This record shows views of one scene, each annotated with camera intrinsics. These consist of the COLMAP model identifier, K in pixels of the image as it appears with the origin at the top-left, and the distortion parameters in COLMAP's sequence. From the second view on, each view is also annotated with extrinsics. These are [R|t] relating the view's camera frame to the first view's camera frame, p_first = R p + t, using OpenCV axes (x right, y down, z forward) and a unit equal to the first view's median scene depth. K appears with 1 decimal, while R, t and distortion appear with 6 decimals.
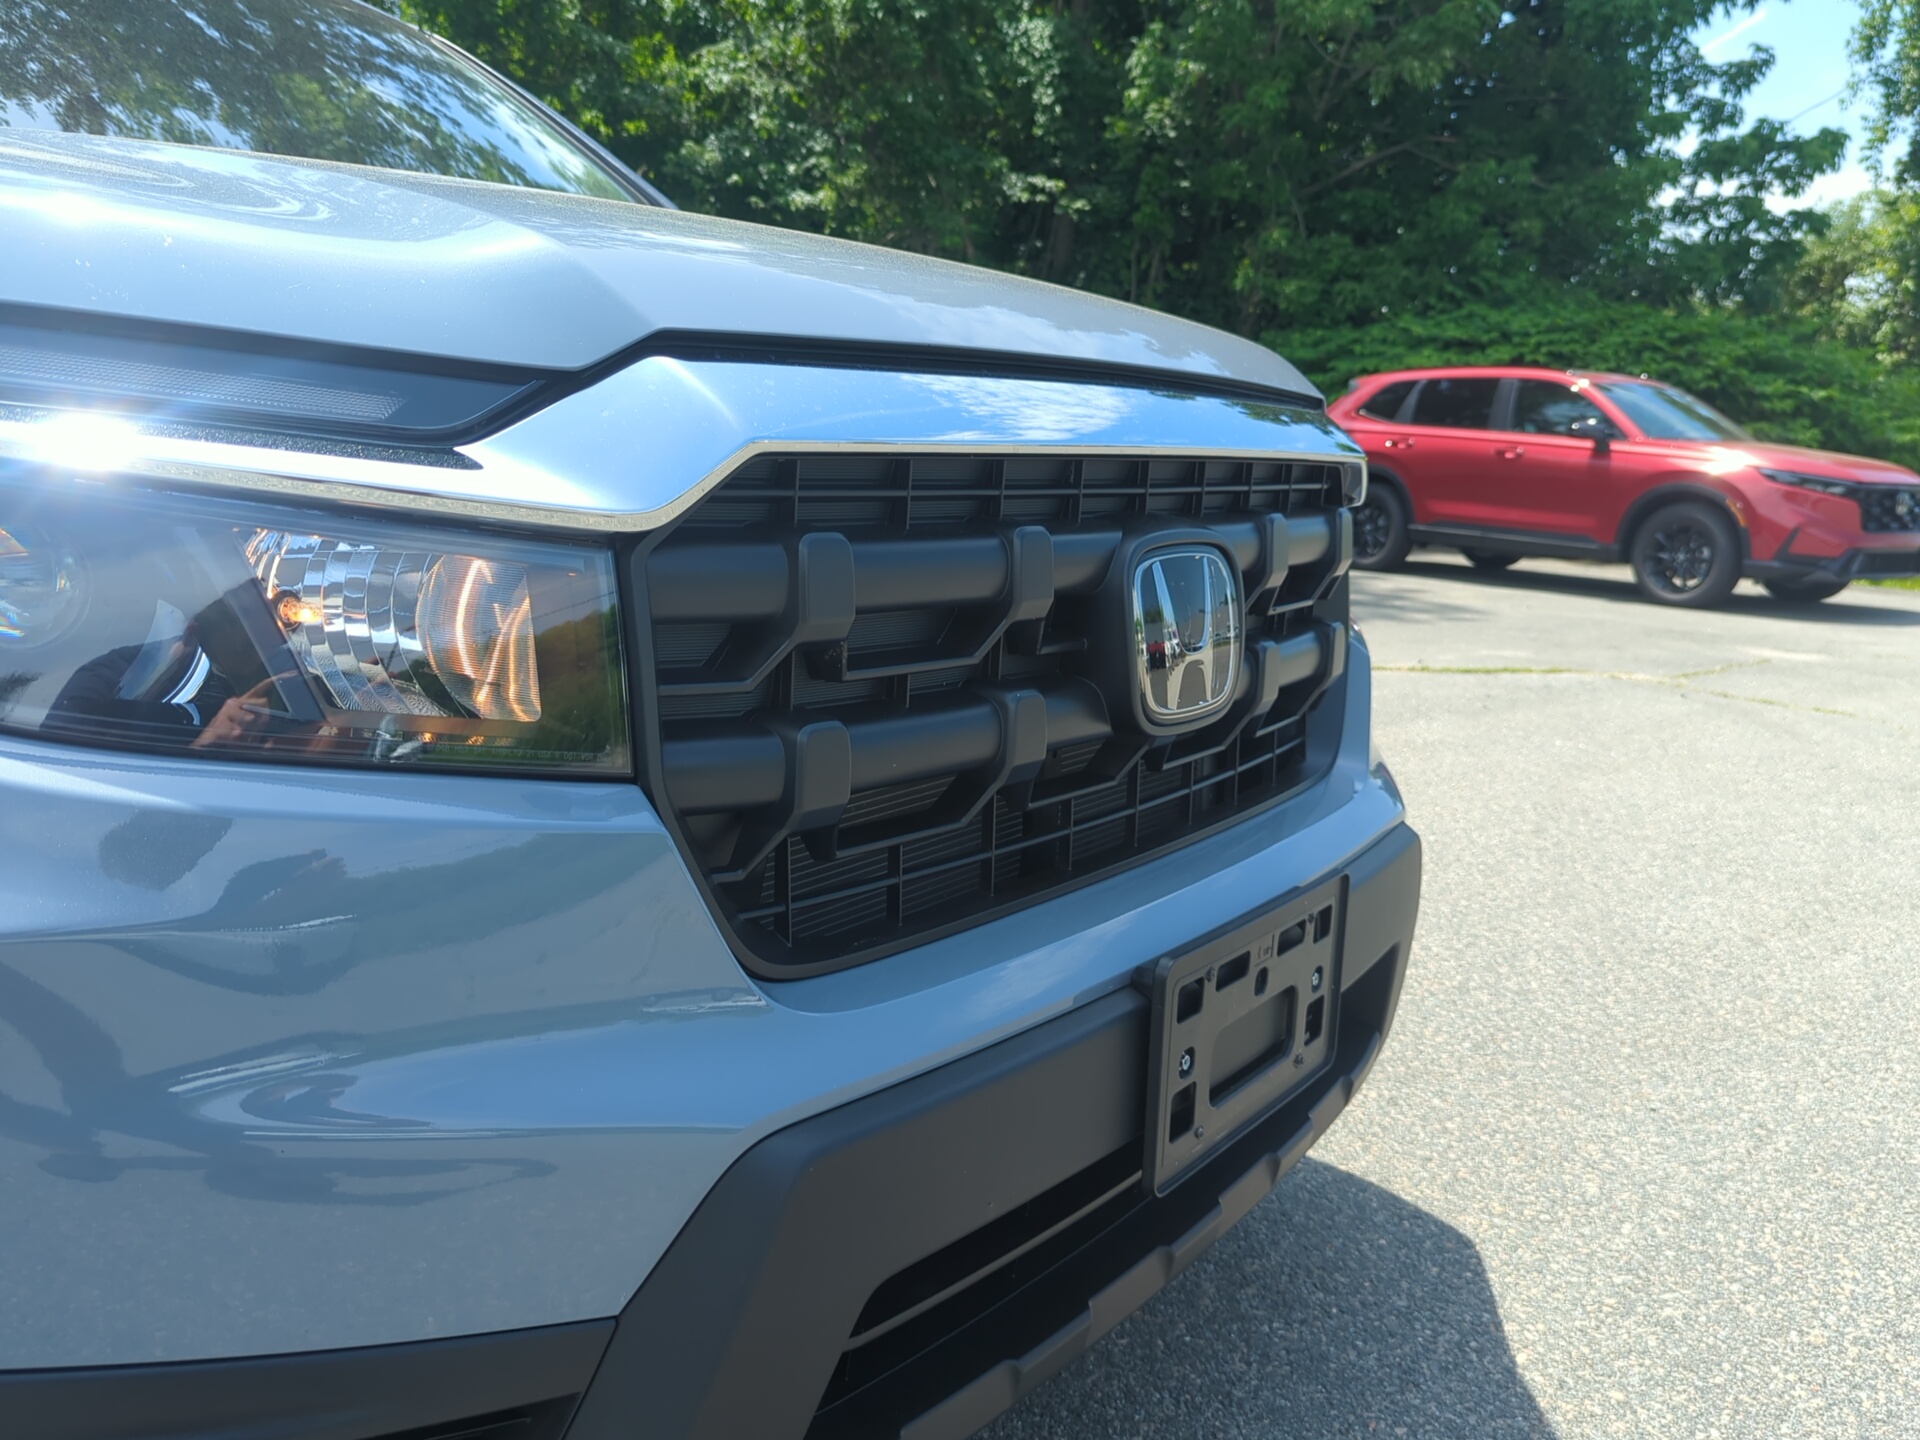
lens RADIAL K [[1555.8, 0, 973.1], [0, 1555.8, 701.1], [0, 0, 1]] dist [0.058941, -0.057019]
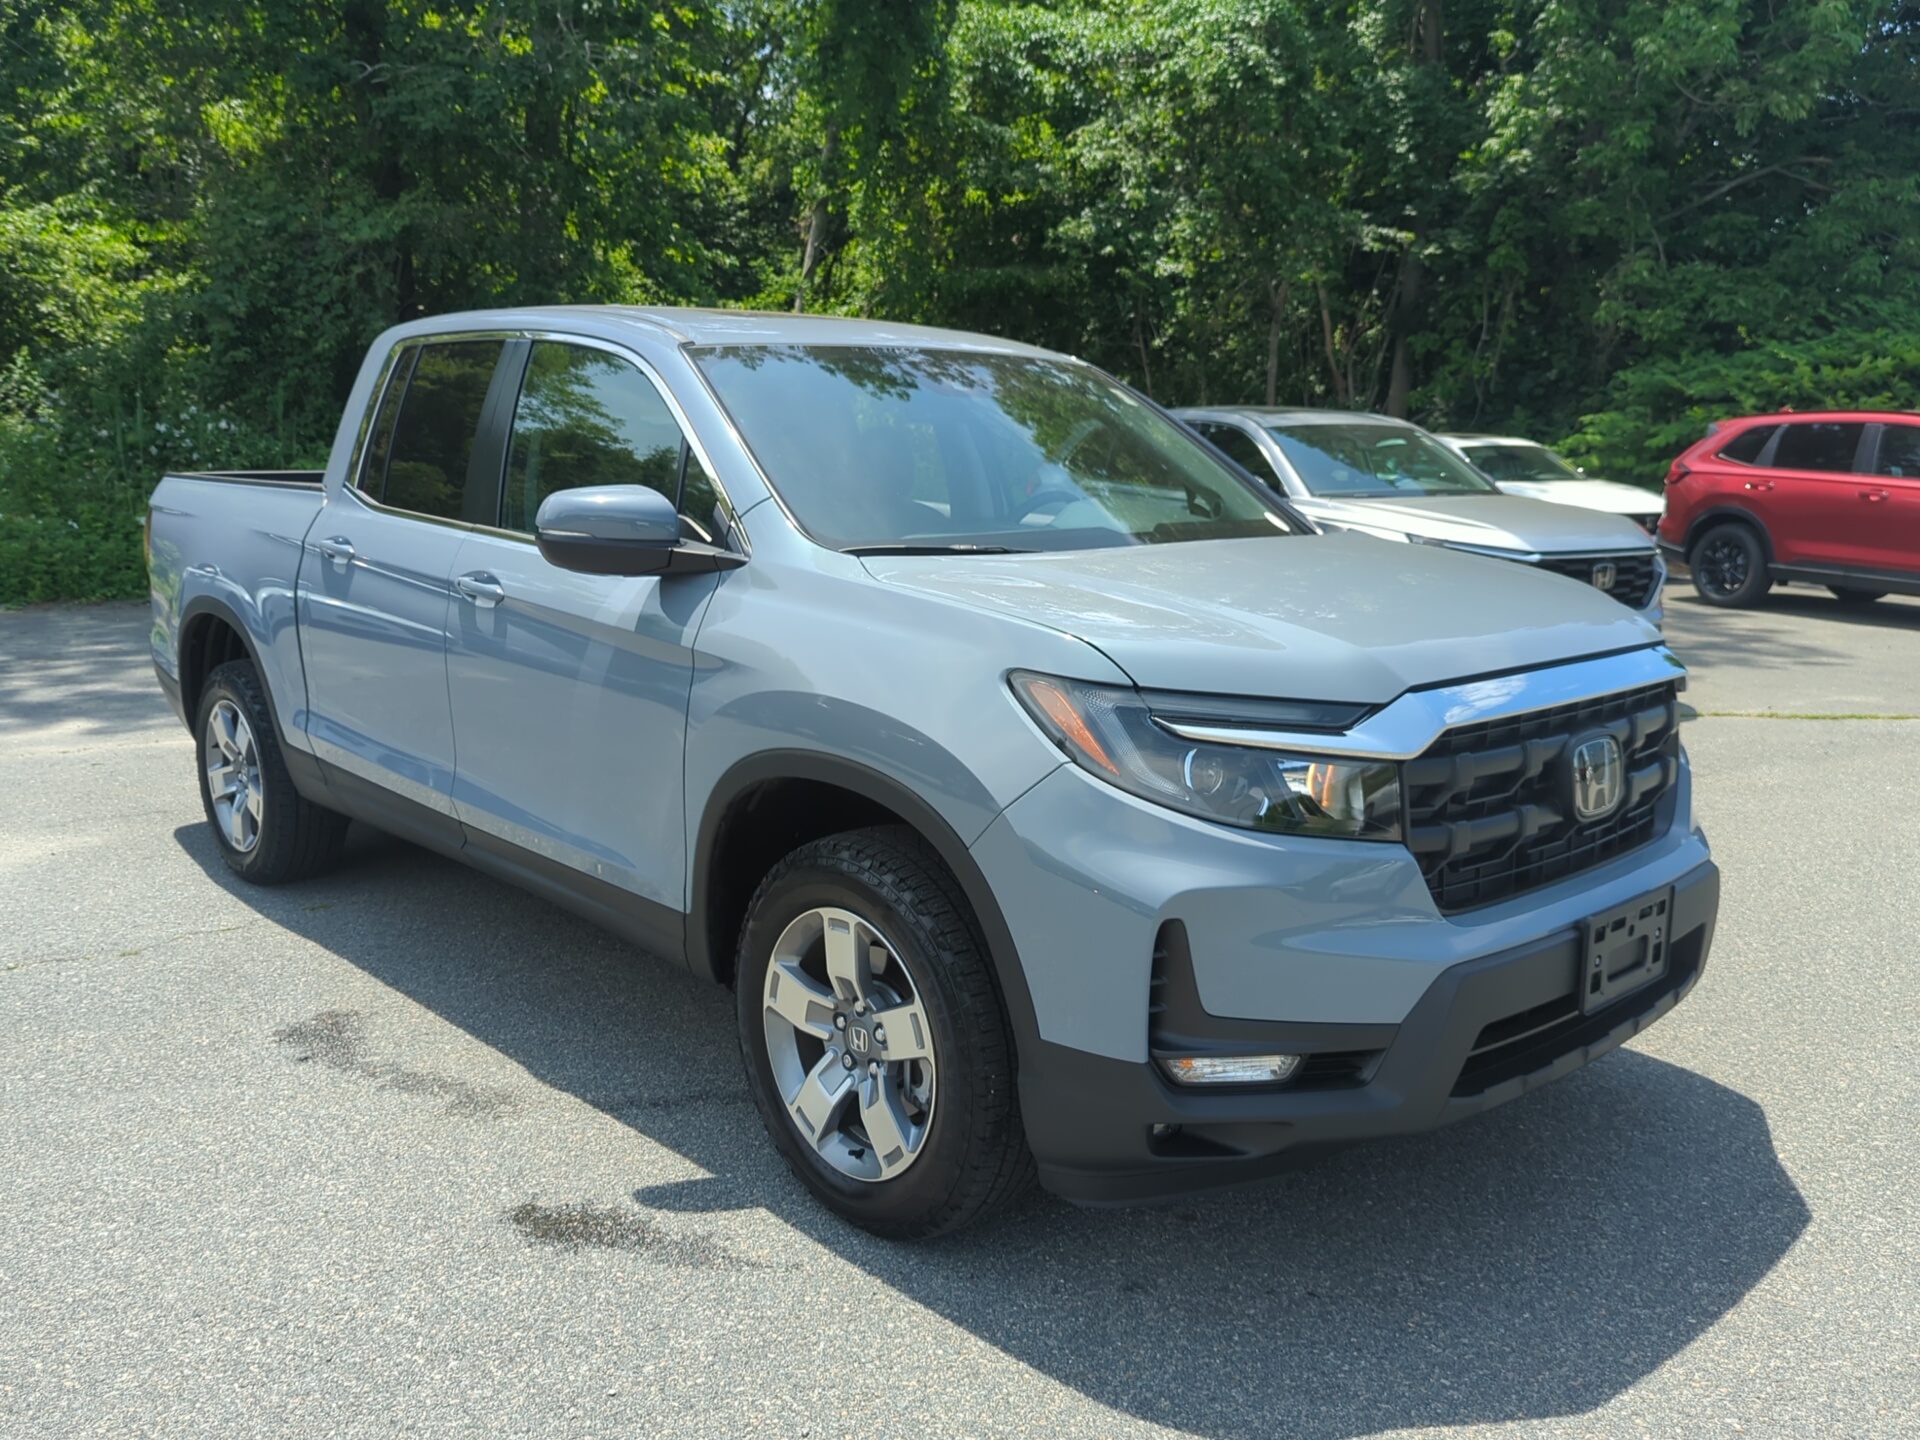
lens RADIAL K [[1555.8, 0, 973.2], [0, 1555.8, 716.2], [0, 0, 1]] dist [0.058941, -0.057019]
pose [[0.979183, 0.005548, -0.202905, -0.047727], [-0.004661, 0.999977, 0.004847, -0.022686], [0.202928, -0.003800, 0.979186, -0.233993]]
